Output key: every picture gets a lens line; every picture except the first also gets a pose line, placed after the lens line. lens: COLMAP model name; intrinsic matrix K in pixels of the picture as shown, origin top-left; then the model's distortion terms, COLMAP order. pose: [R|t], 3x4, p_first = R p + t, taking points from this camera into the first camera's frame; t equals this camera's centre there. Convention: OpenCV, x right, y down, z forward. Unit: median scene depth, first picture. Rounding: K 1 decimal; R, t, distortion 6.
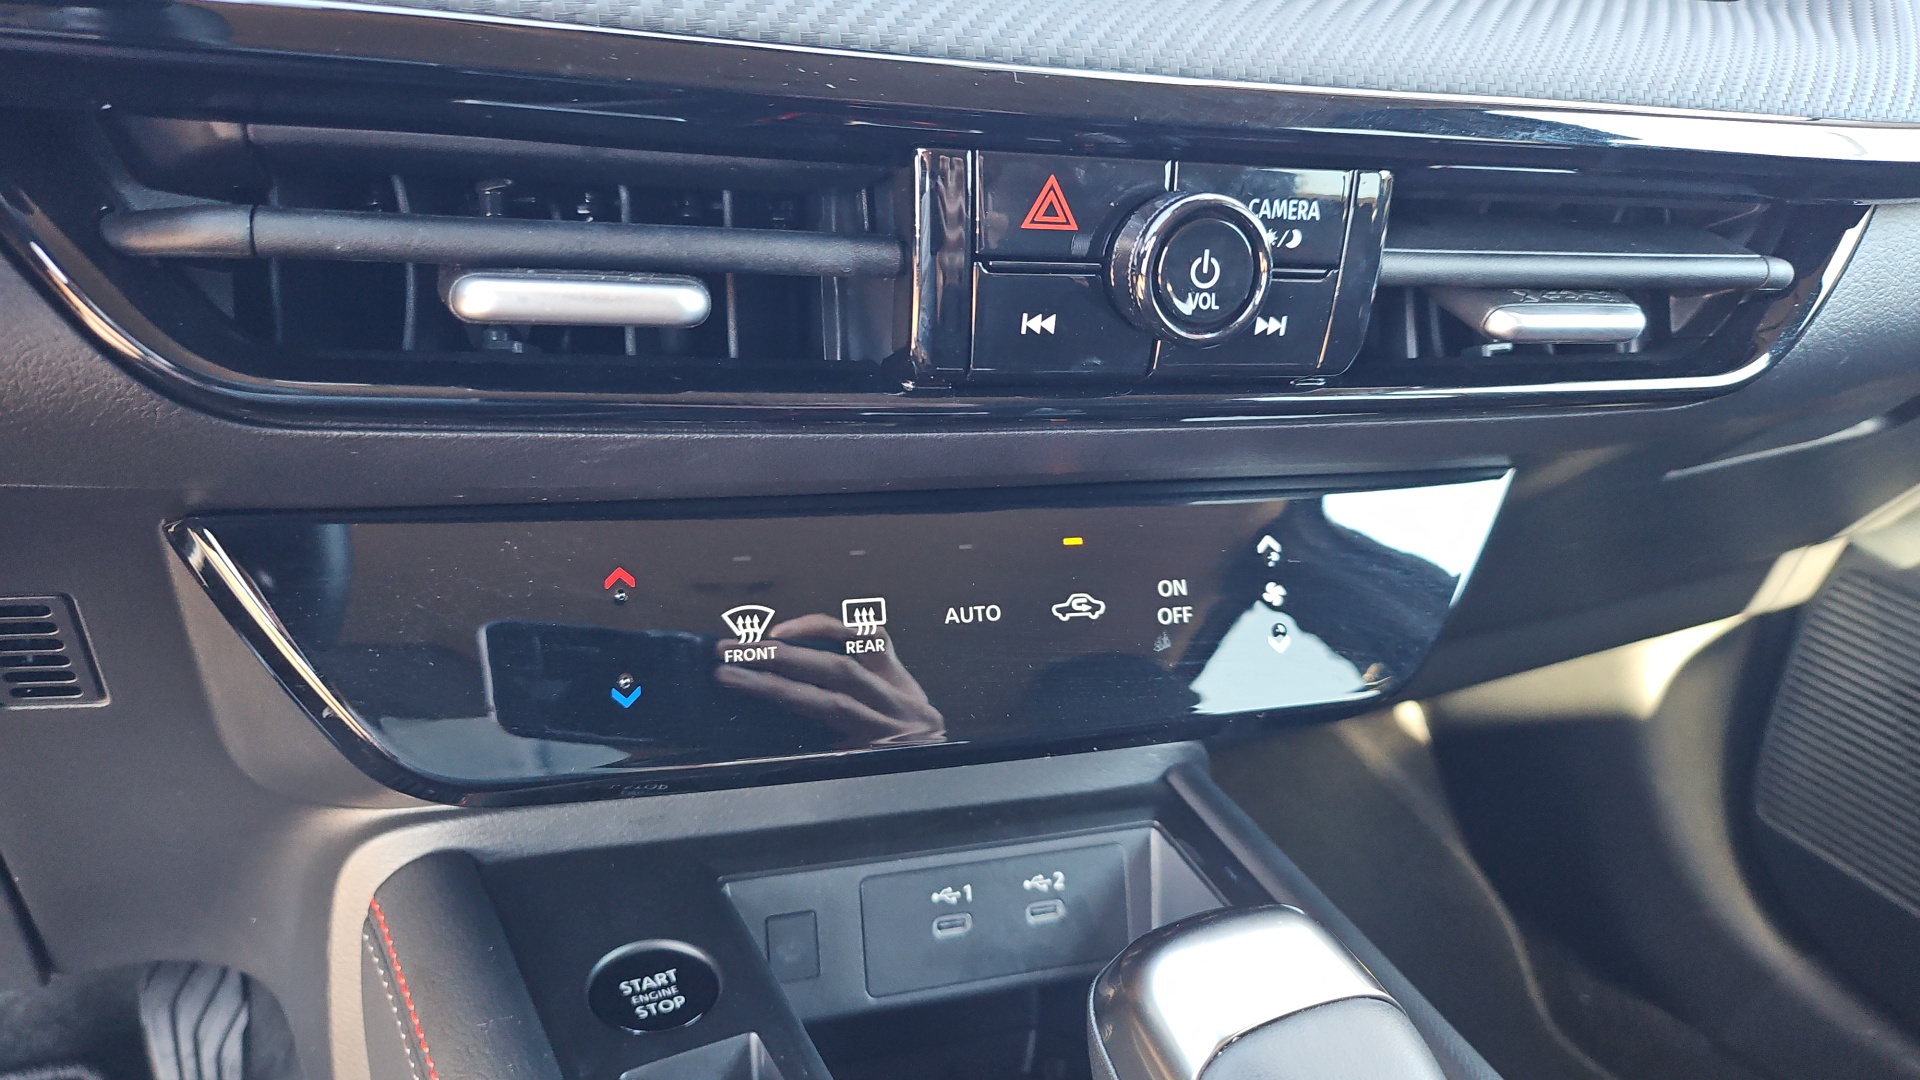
lens RADIAL K [[1358.5, 0, 970.3], [0, 1358.5, 536.4], [0, 0, 1]] dist [0.052472, -0.058069]
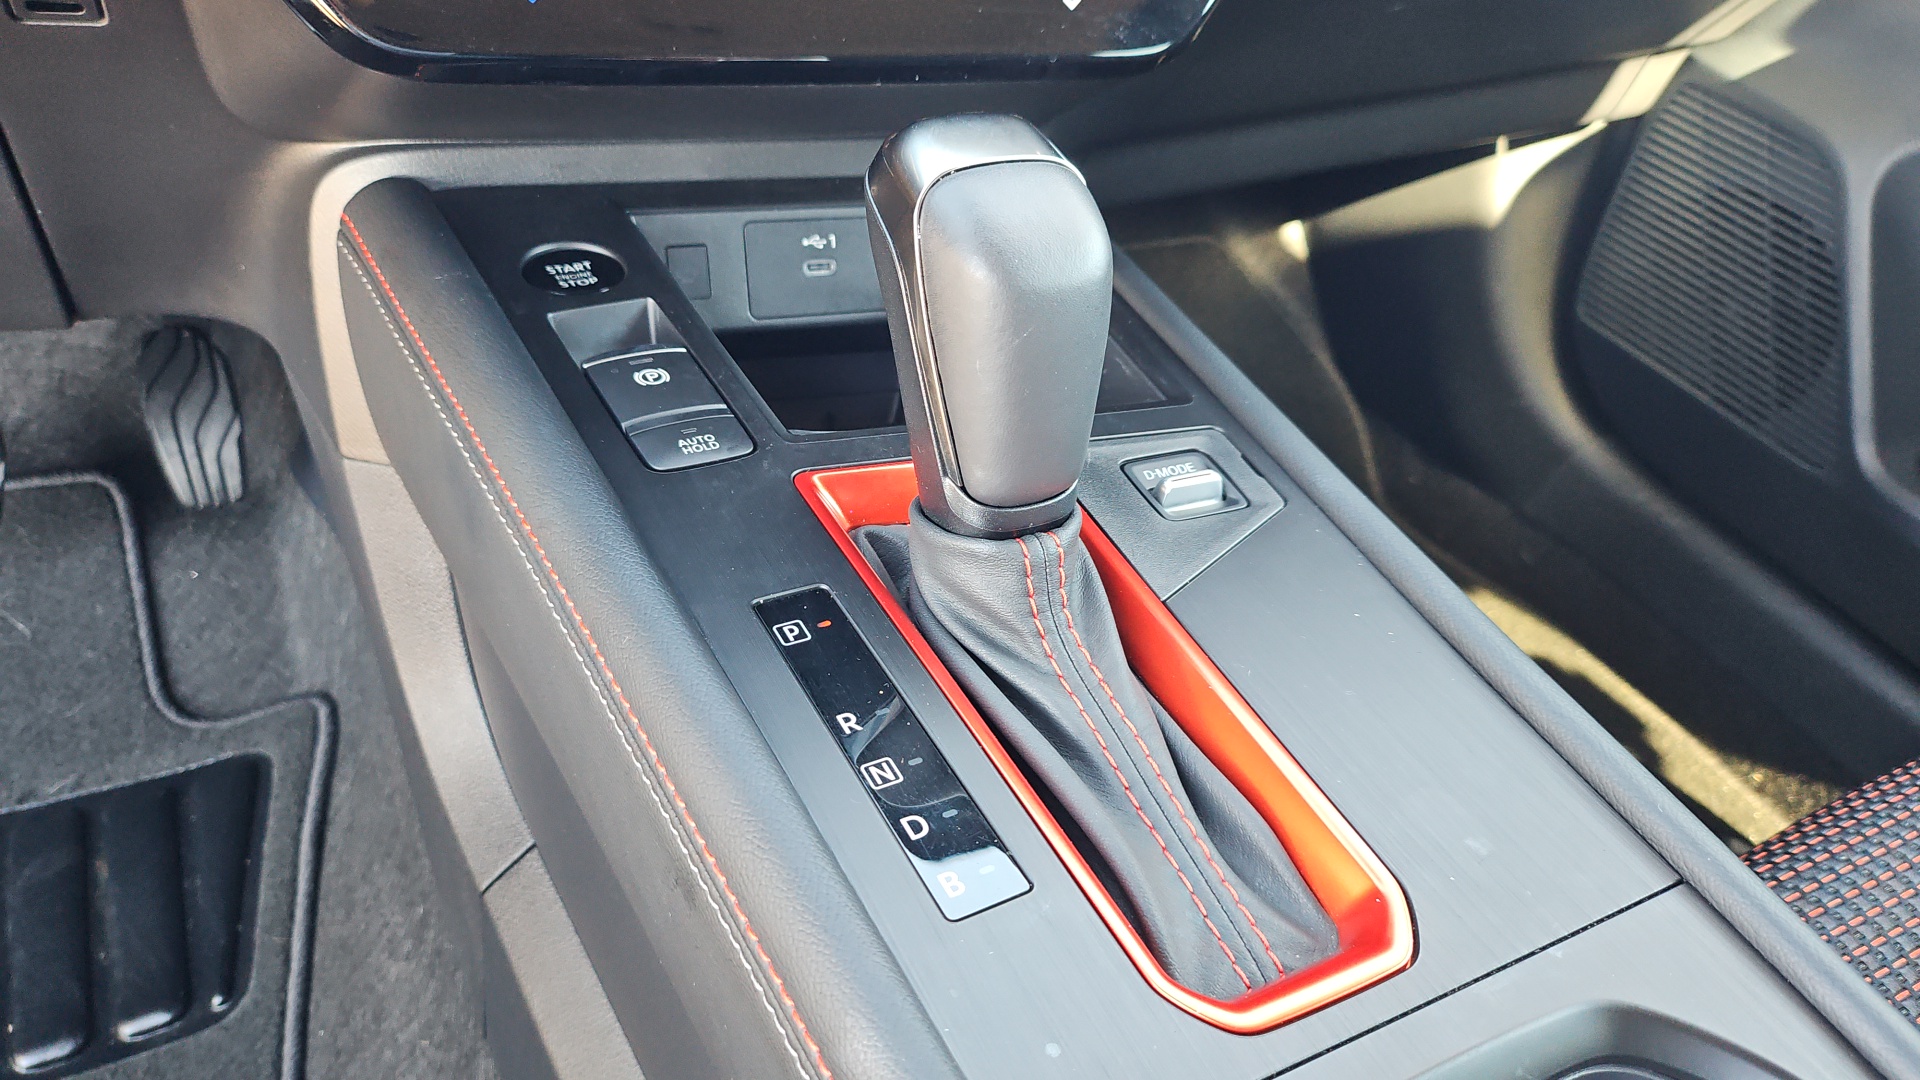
lens RADIAL K [[1358.5, 0, 965.2], [0, 1358.5, 496.3], [0, 0, 1]] dist [0.052472, -0.058069]
pose [[0.999291, 0.022663, 0.030058, 0.049584], [-0.029543, 0.967000, 0.253058, 0.097122], [-0.023331, -0.253766, 0.966984, -0.144744]]
